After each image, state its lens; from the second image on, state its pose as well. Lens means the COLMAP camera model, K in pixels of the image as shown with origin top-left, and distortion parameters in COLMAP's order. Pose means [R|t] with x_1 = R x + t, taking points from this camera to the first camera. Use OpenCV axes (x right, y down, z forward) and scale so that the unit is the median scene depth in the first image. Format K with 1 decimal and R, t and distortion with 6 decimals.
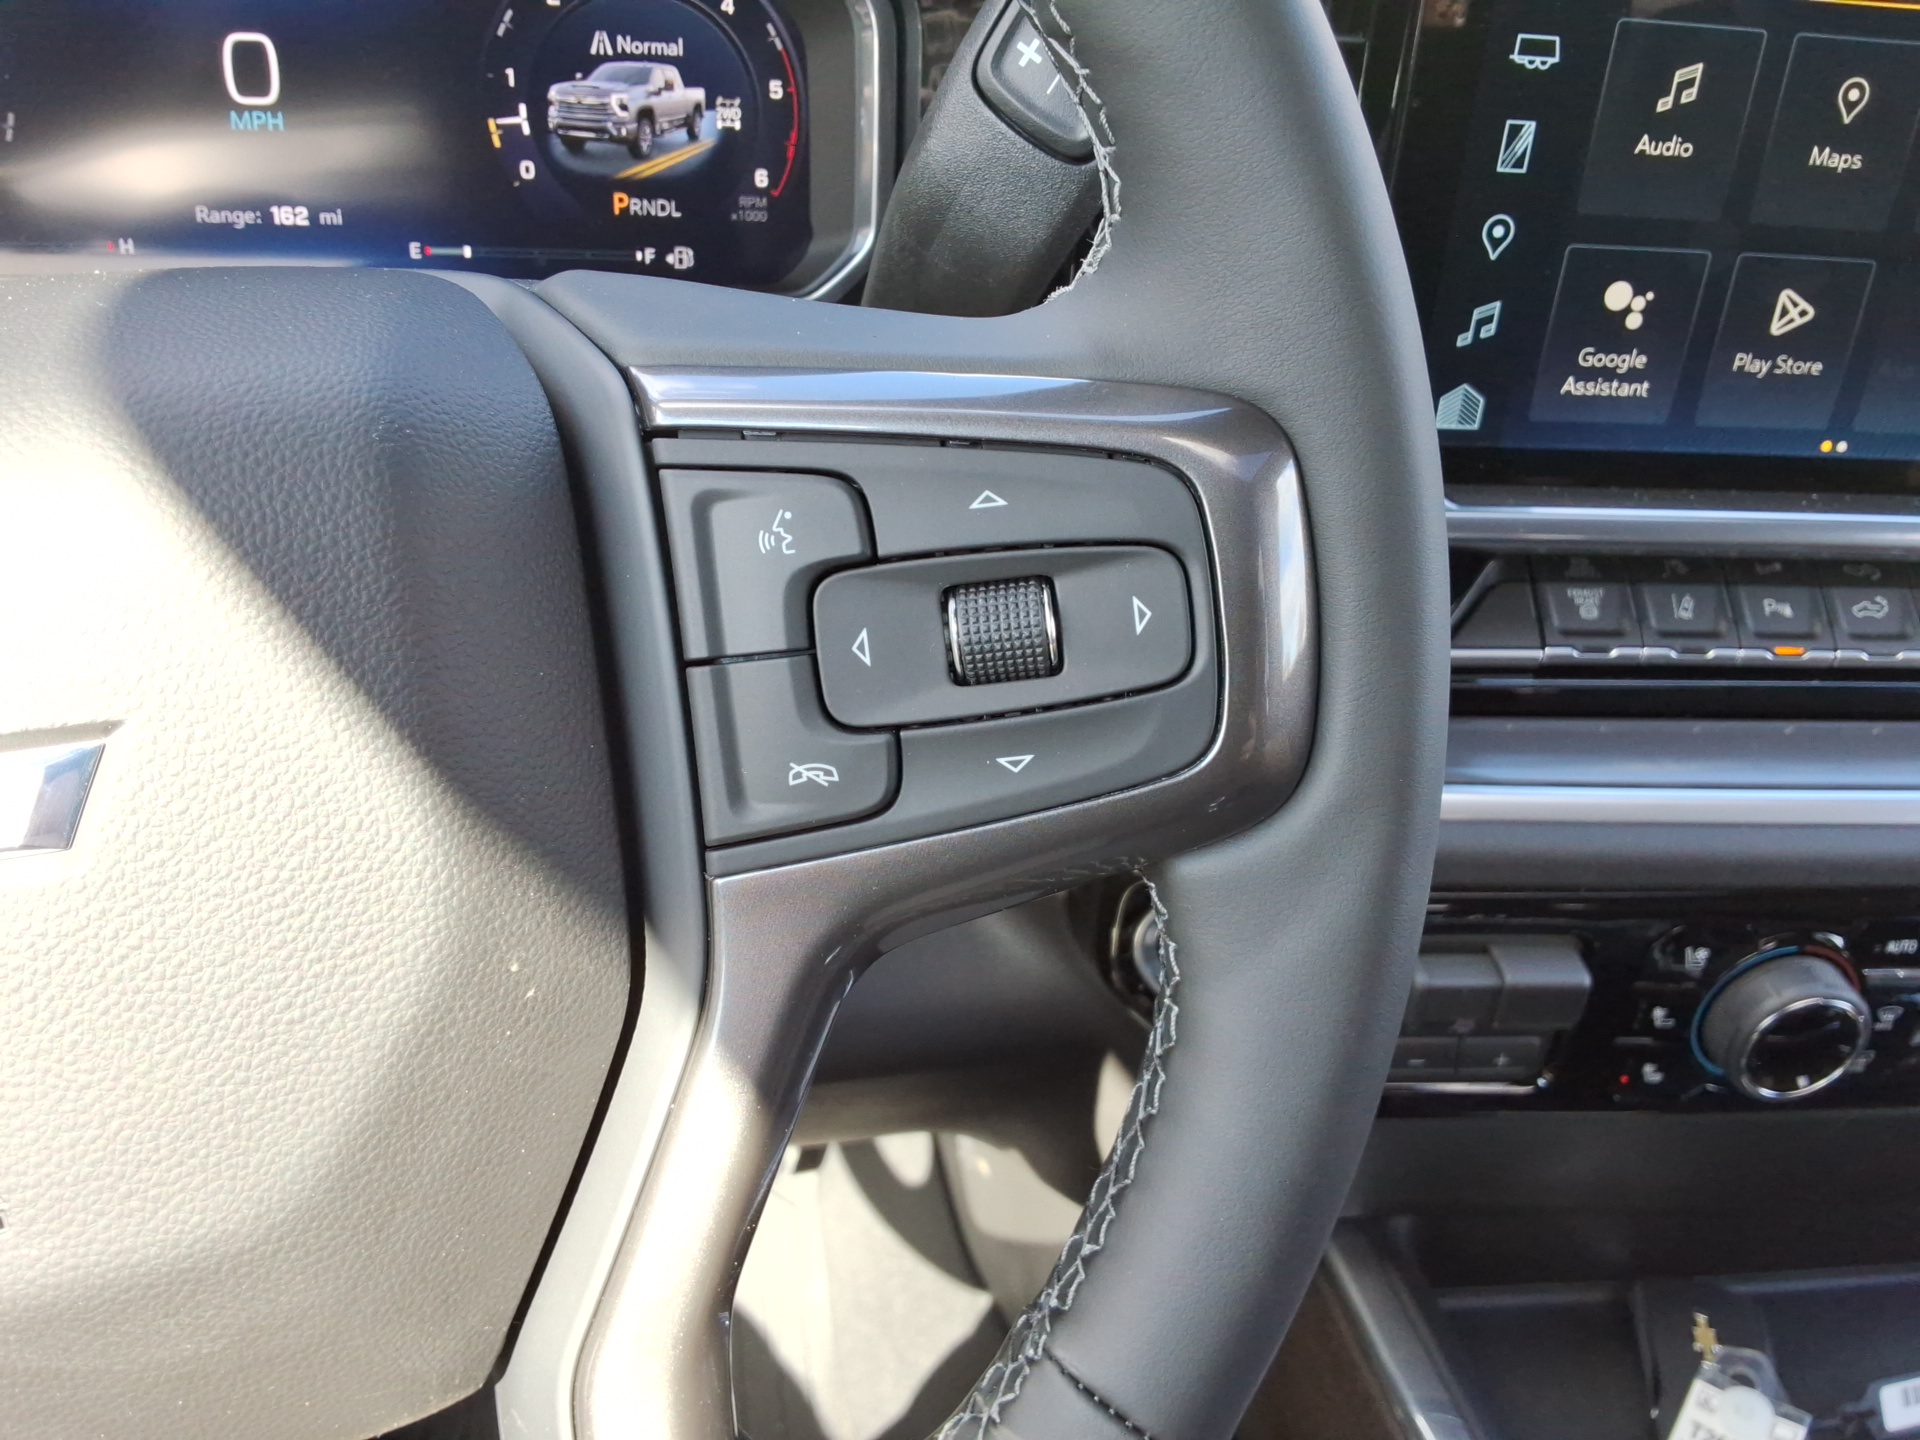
lens RADIAL K [[1572.4, 0, 971.4], [0, 1572.4, 720.1], [0, 0, 1]] dist [0.121625, -0.212685]
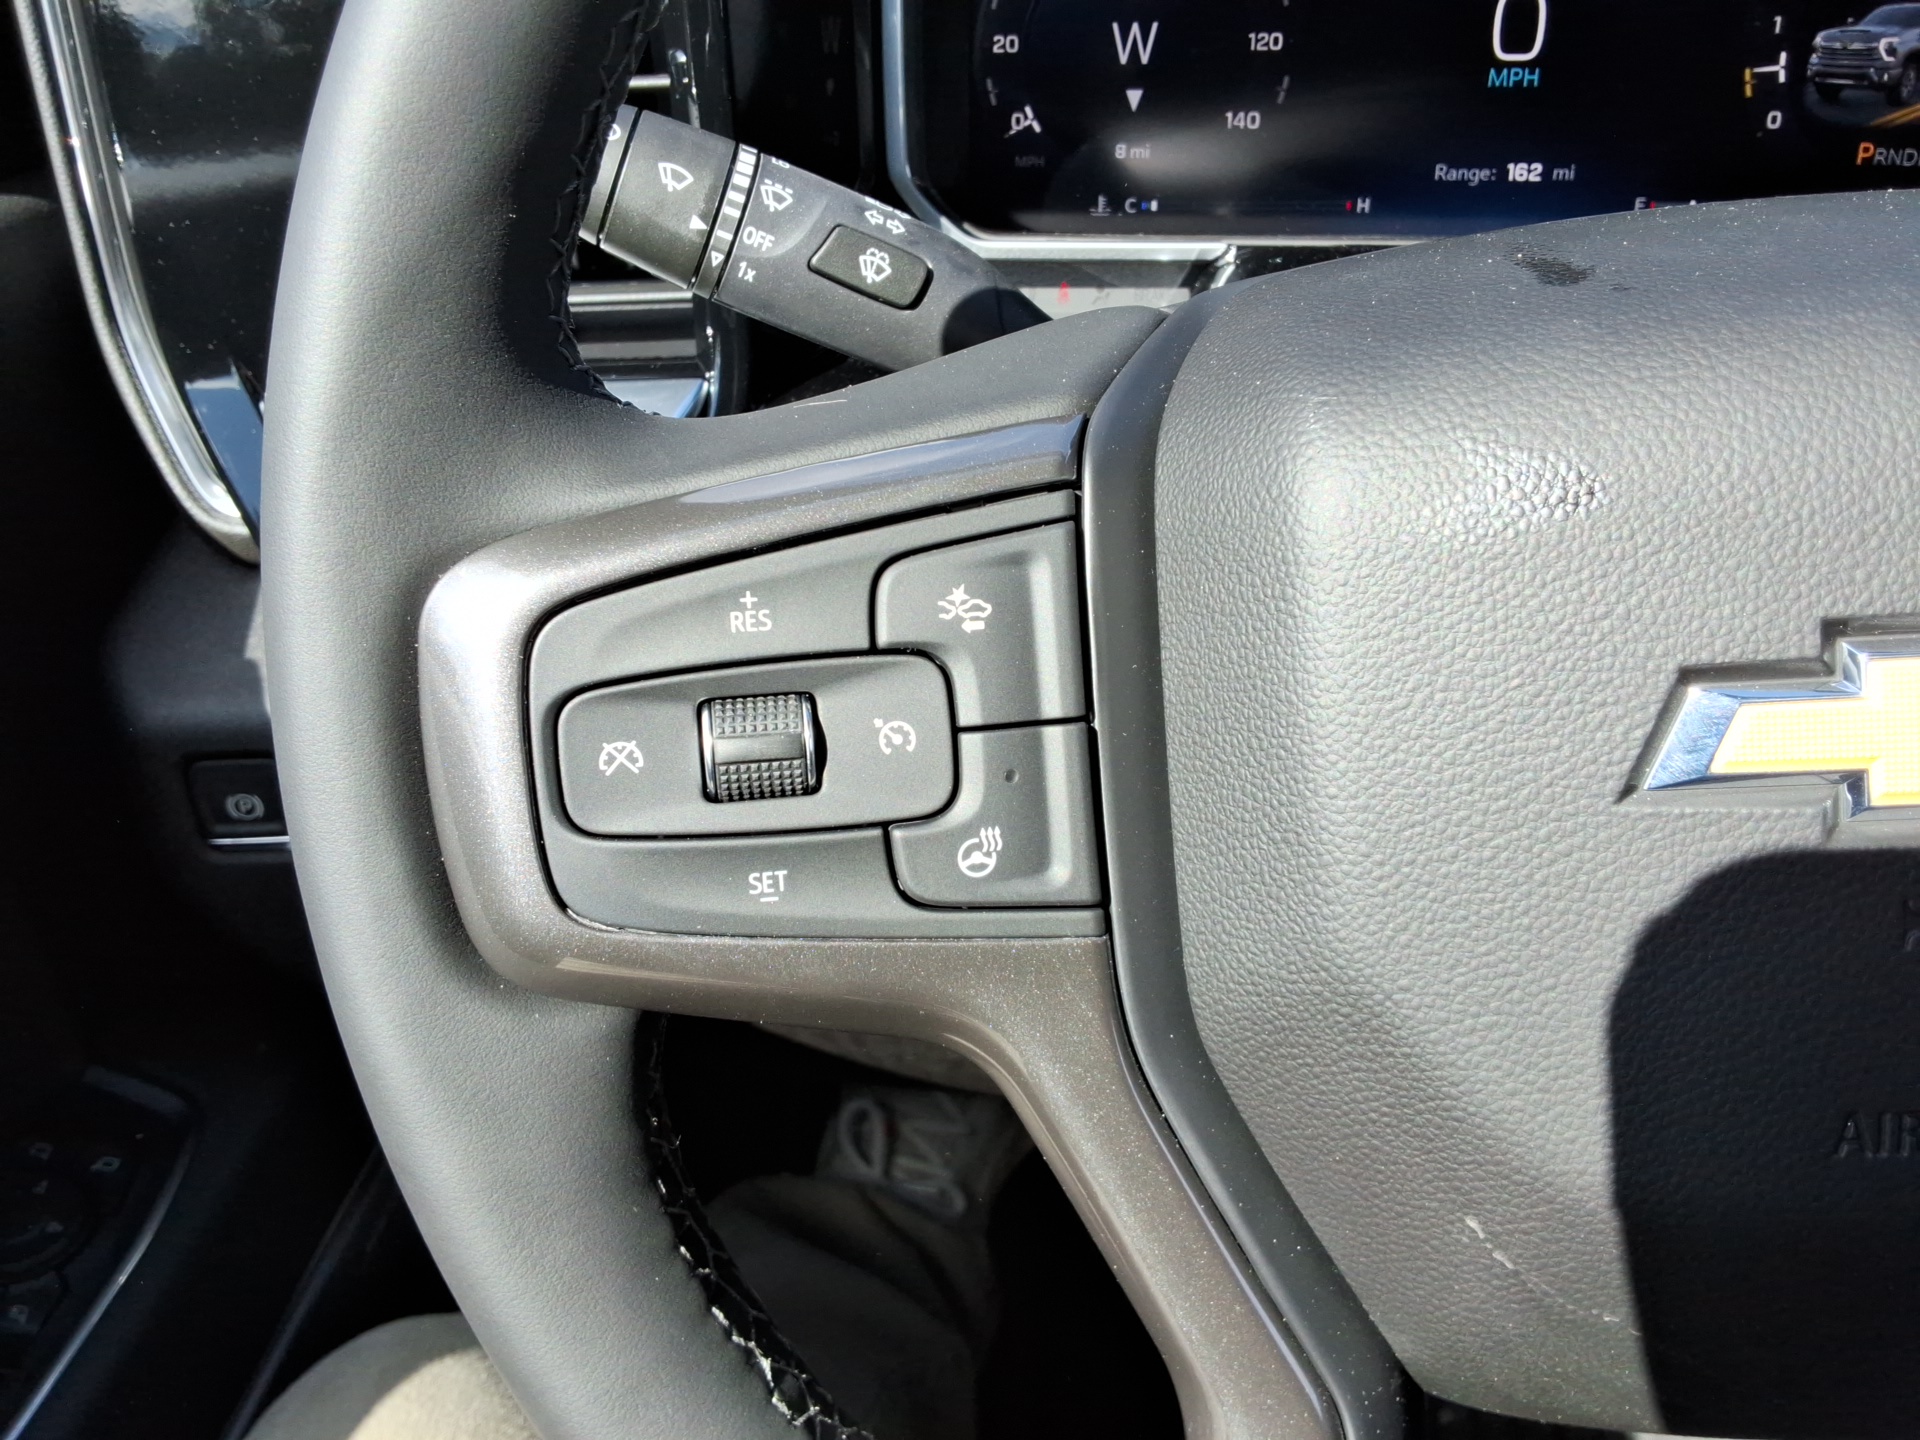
lens RADIAL K [[1594.4, 0, 960.0], [0, 1594.4, 720.0], [0, 0, 1]] dist [0.070728, -0.119151]
pose [[0.930837, 0.098789, -0.351828, -0.363284], [-0.097919, 0.994987, 0.020314, 0.041842], [0.352071, 0.015541, 0.935844, -0.068660]]
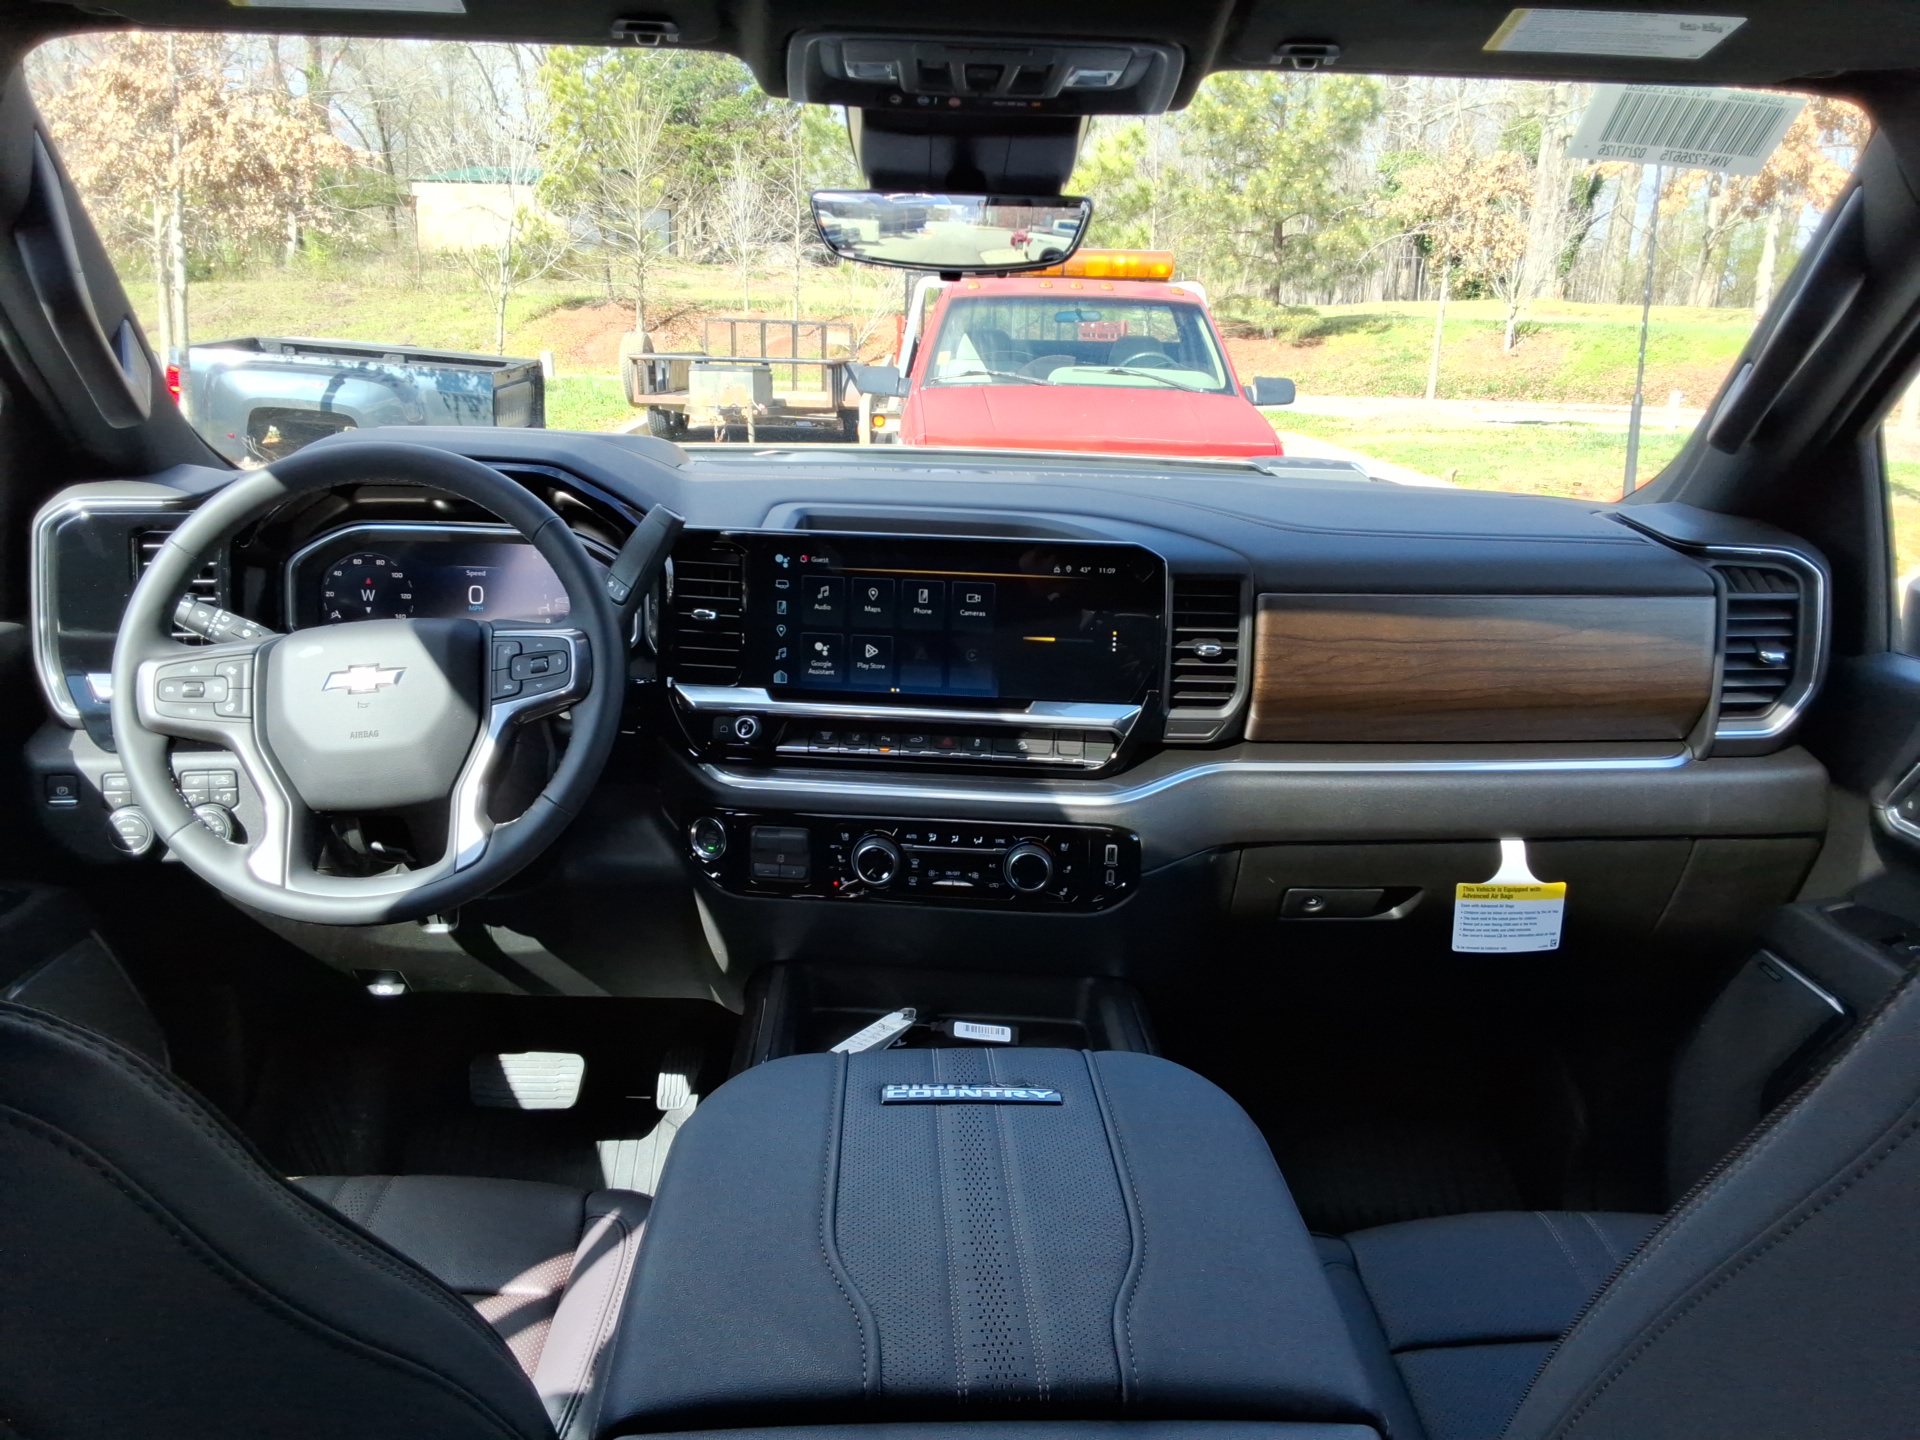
lens RADIAL K [[1551.3, 0, 981.3], [0, 1551.3, 661.4], [0, 0, 1]] dist [0.103981, -0.167561]
pose [[0.984912, -0.009368, -0.172803, 1.302976], [-0.053095, 0.934019, -0.353256, 0.937417], [0.164710, 0.357101, 0.919429, -2.046906]]
